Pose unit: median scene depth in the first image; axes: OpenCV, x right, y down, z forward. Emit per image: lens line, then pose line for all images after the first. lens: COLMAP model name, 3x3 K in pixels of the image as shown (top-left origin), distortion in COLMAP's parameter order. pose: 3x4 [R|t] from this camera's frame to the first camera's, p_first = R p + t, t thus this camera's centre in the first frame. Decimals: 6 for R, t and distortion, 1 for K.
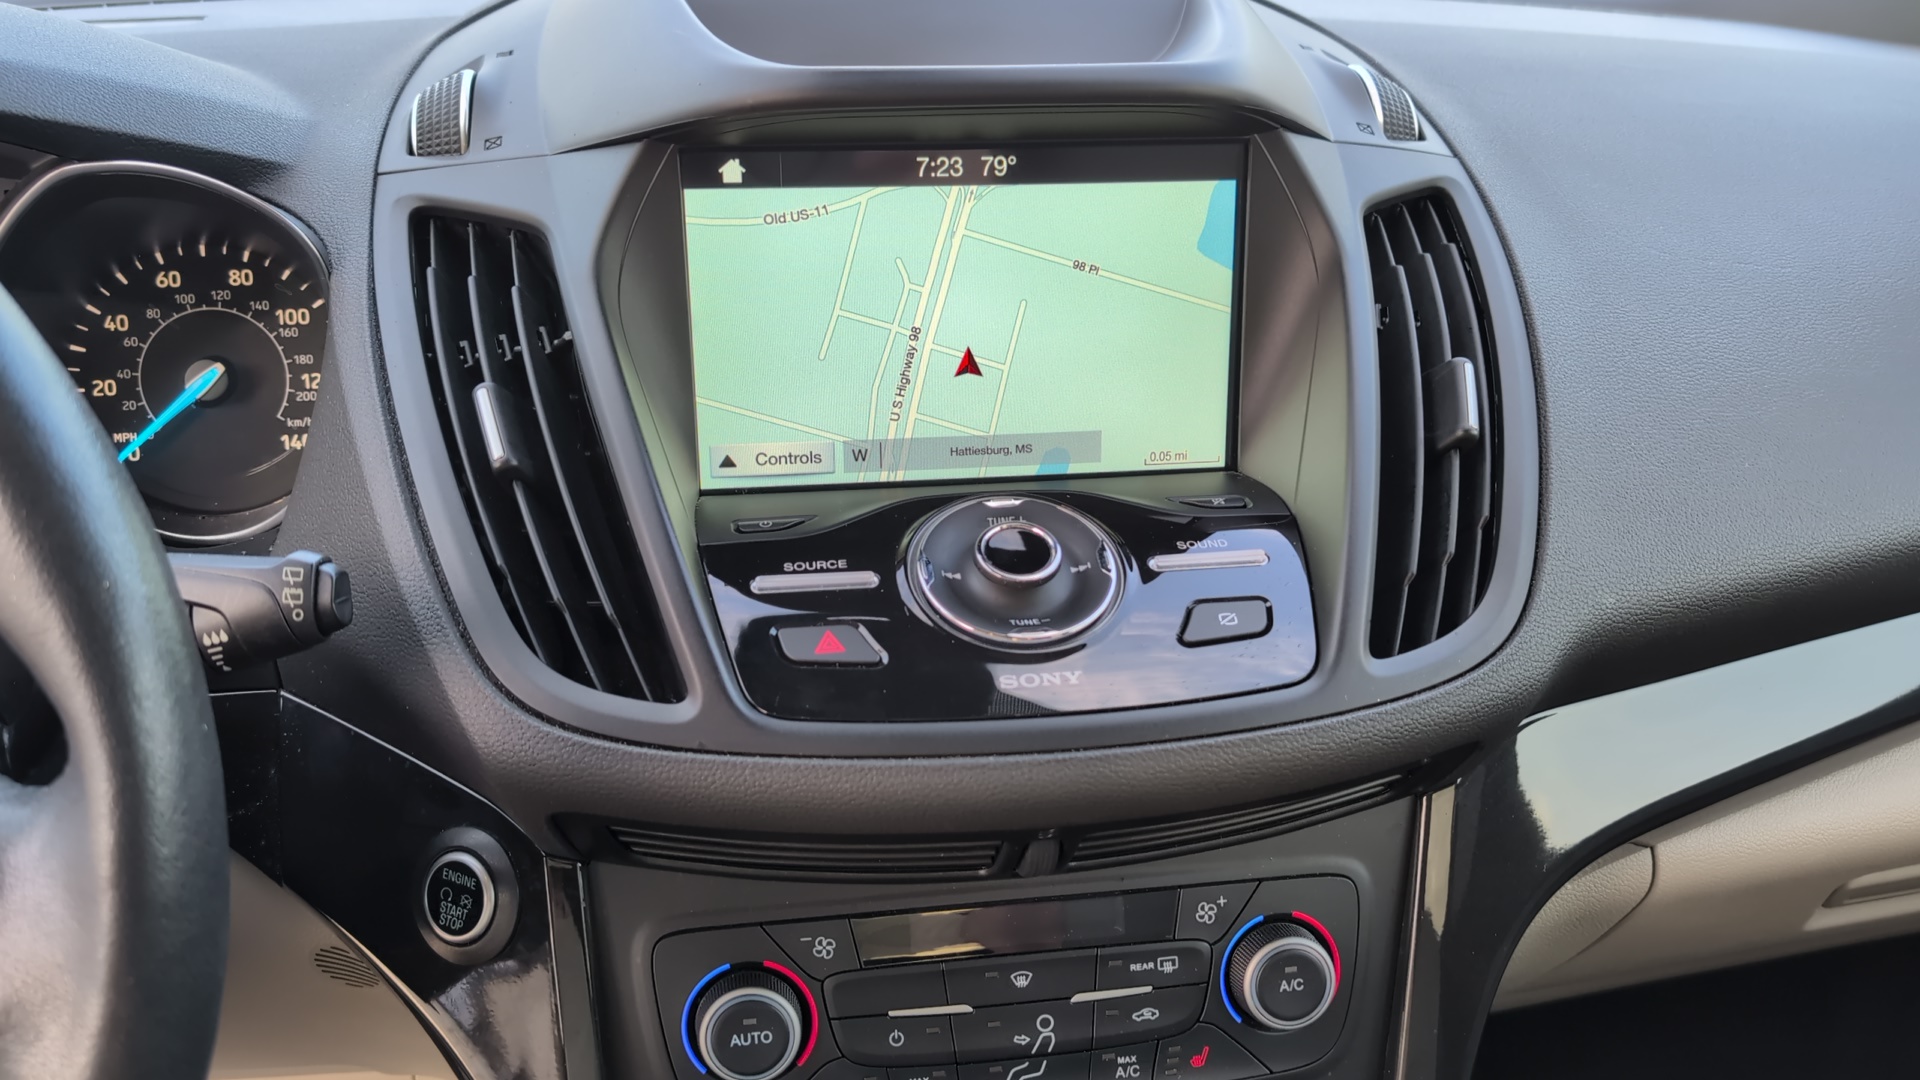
lens RADIAL K [[1573.3, 0, 963.7], [0, 1573.3, 526.1], [0, 0, 1]] dist [-0.007915, -0.006216]
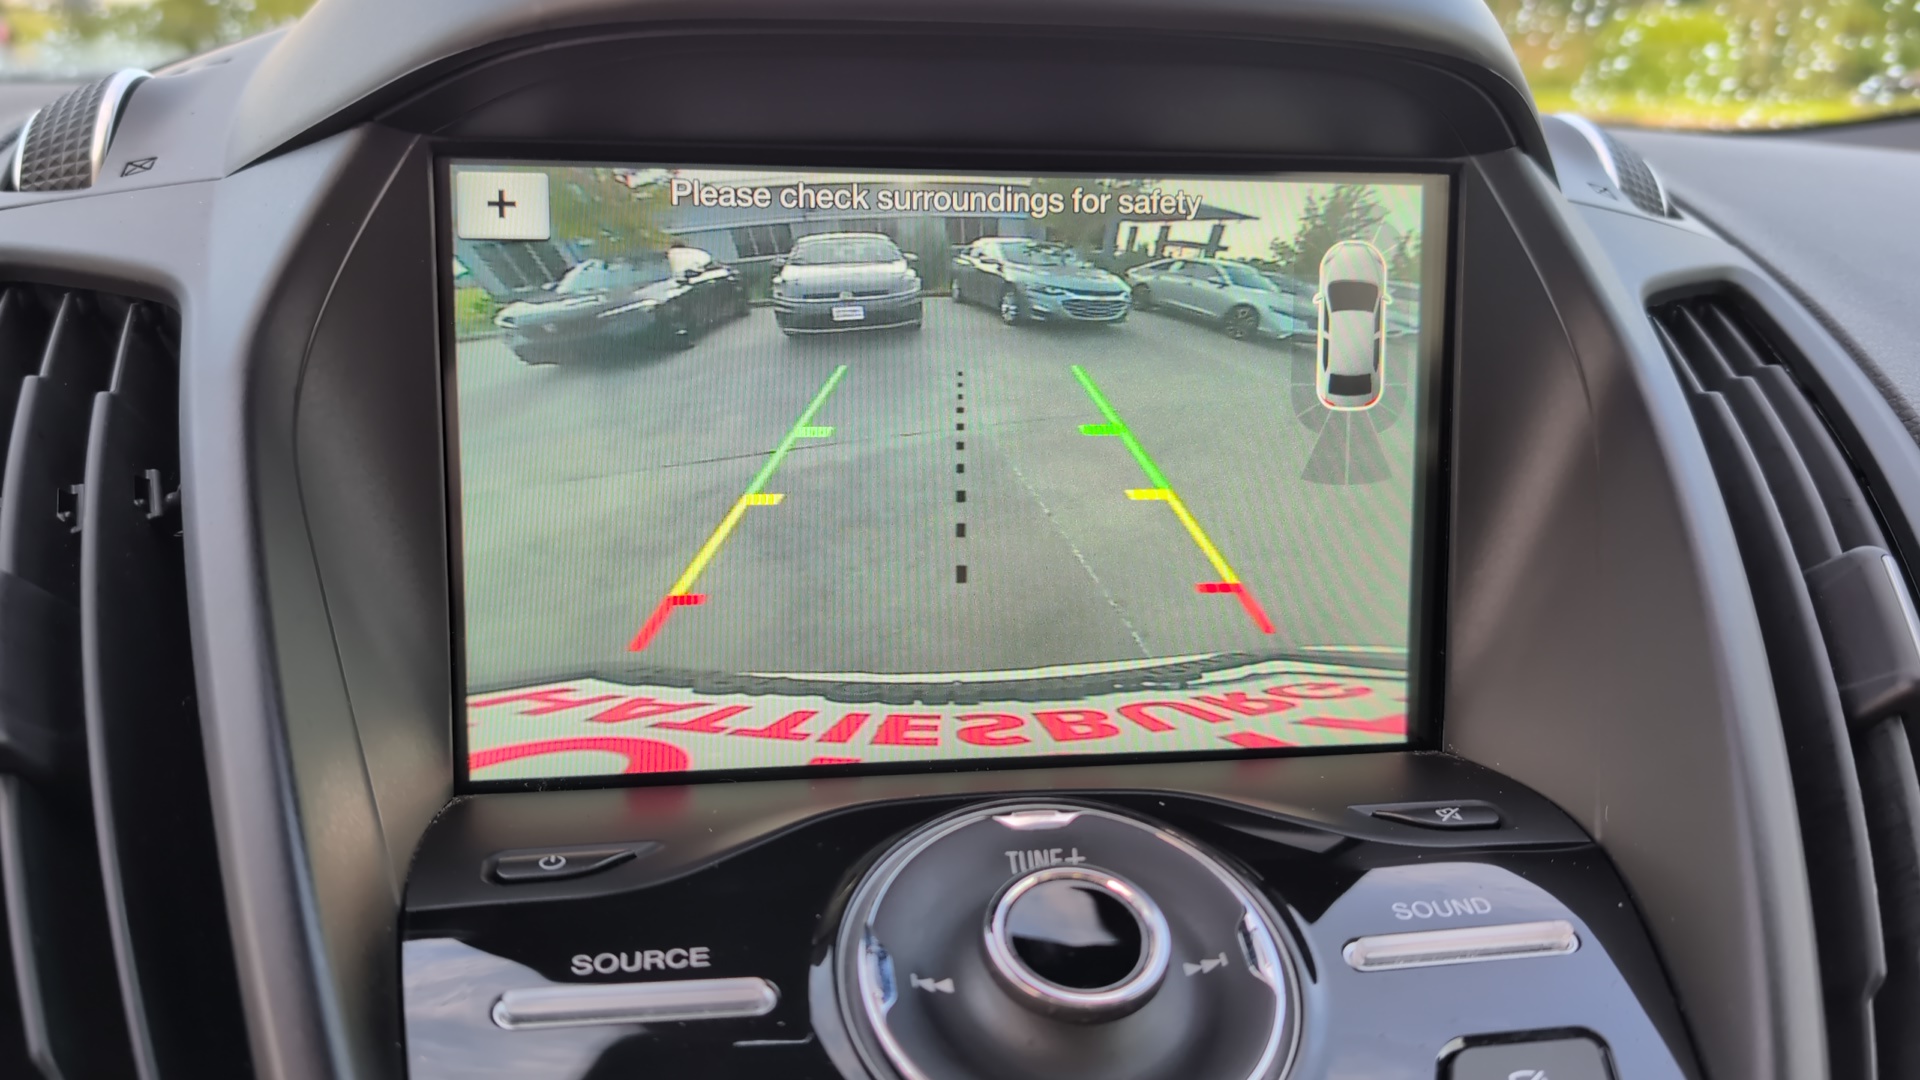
lens RADIAL K [[1599.1, 0, 960.0], [0, 1599.1, 540.0], [0, 0, 1]] dist [0.015979, 0.004704]
pose [[0.999833, 0.008796, 0.016000, -0.006642], [-0.006426, 0.989764, -0.142566, -0.024533], [-0.017090, 0.142440, 0.989656, 0.399861]]
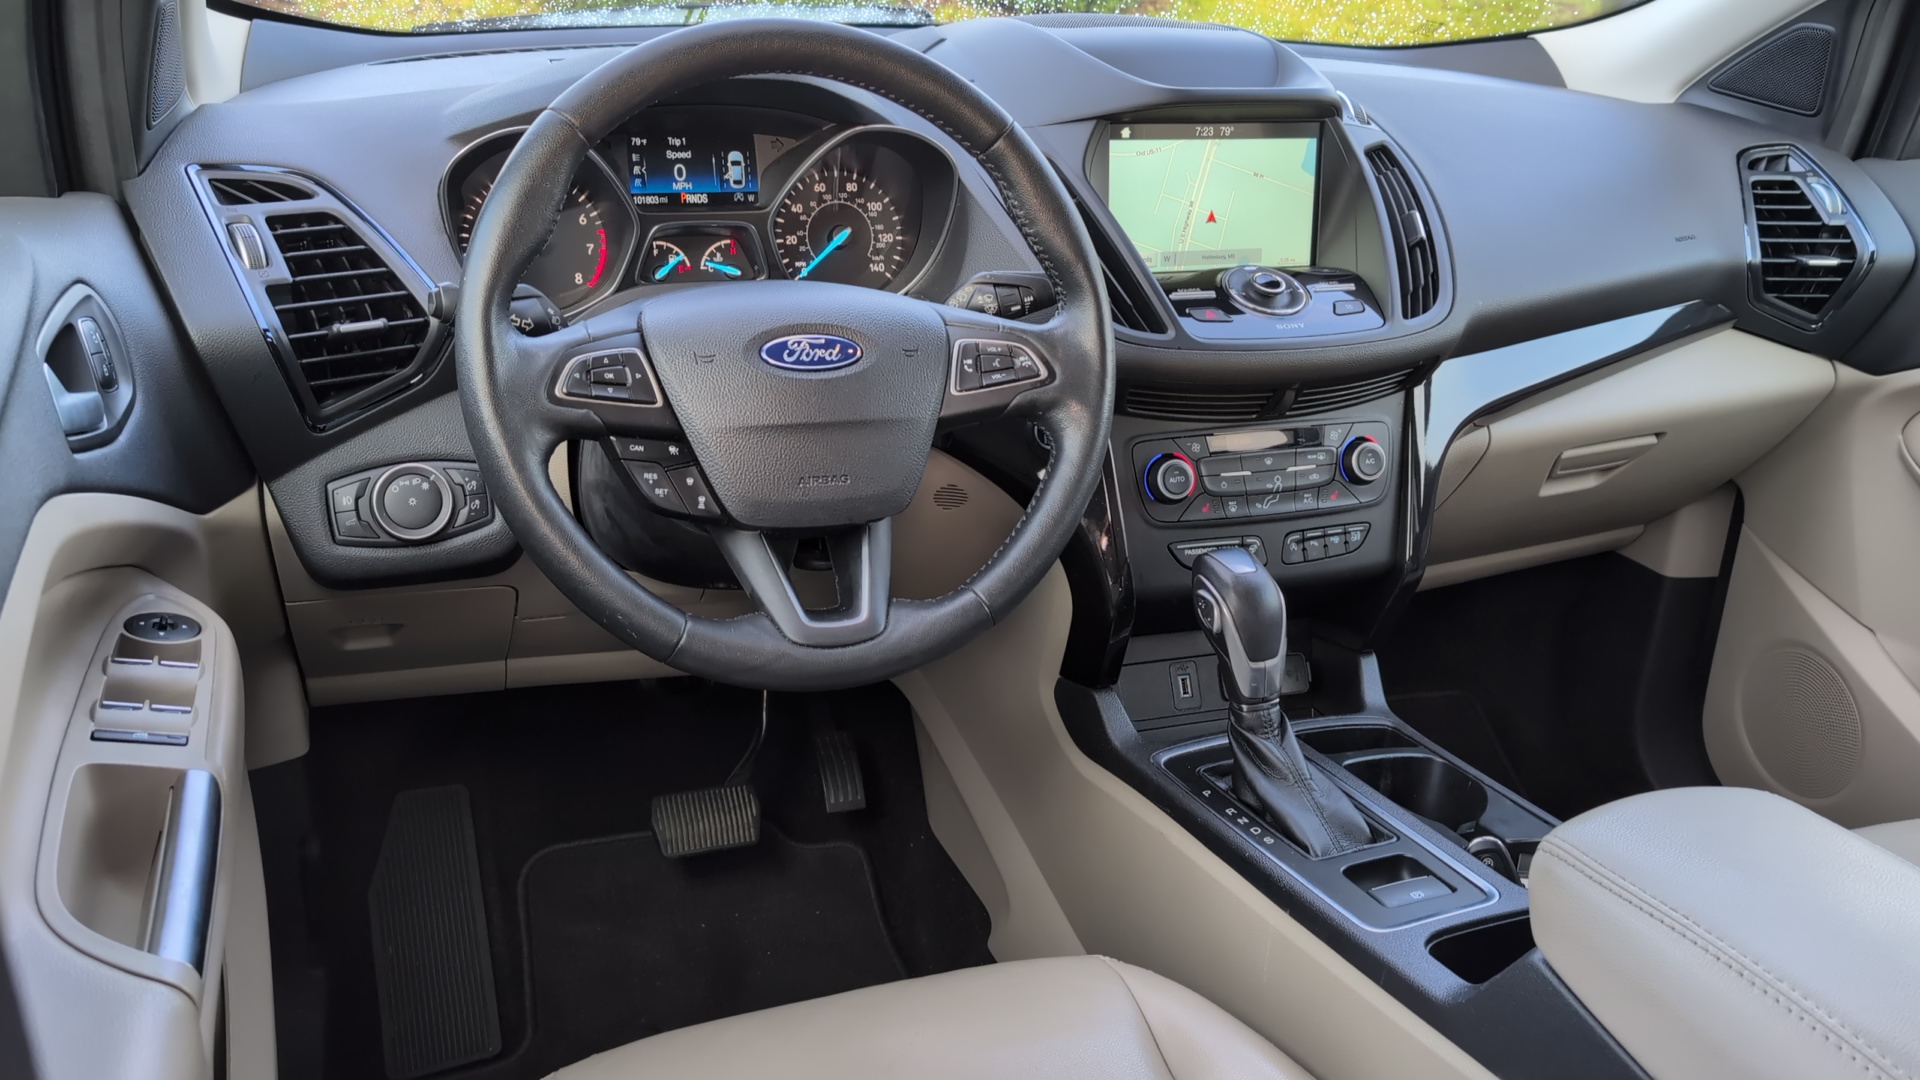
lens RADIAL K [[1583.8, 0, 959.6], [0, 1583.8, 527.0], [0, 0, 1]] dist [0.090220, -0.153868]
pose [[0.976874, -0.045914, 0.208827, -0.790783], [0.050396, 0.998598, -0.016189, 0.336649], [-0.207791, 0.026339, 0.977819, -1.090863]]
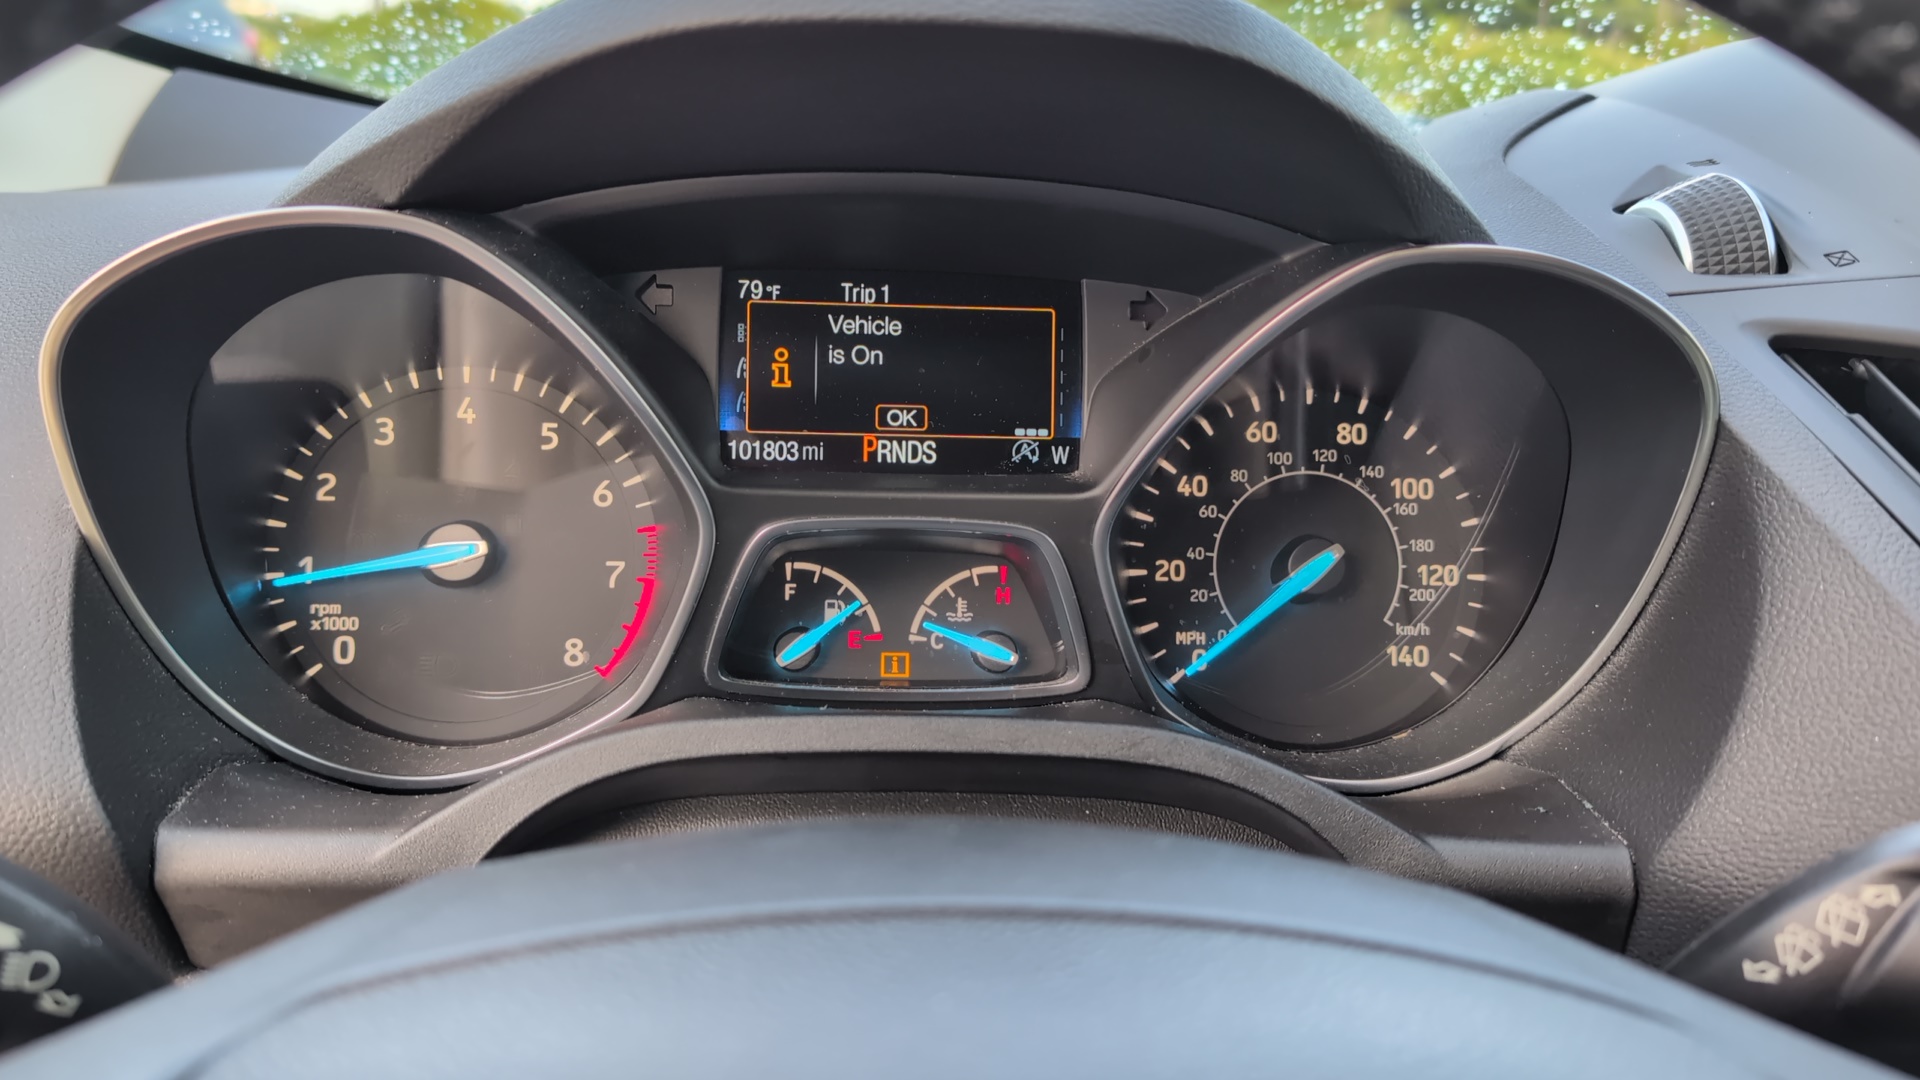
lens RADIAL K [[1583.8, 0, 959.6], [0, 1583.8, 527.0], [0, 0, 1]] dist [0.090220, -0.153868]
pose [[0.996880, 0.044199, -0.065390, -0.603001], [-0.053291, 0.988059, -0.144569, 0.006254], [0.058220, 0.147603, 0.987332, 0.244619]]
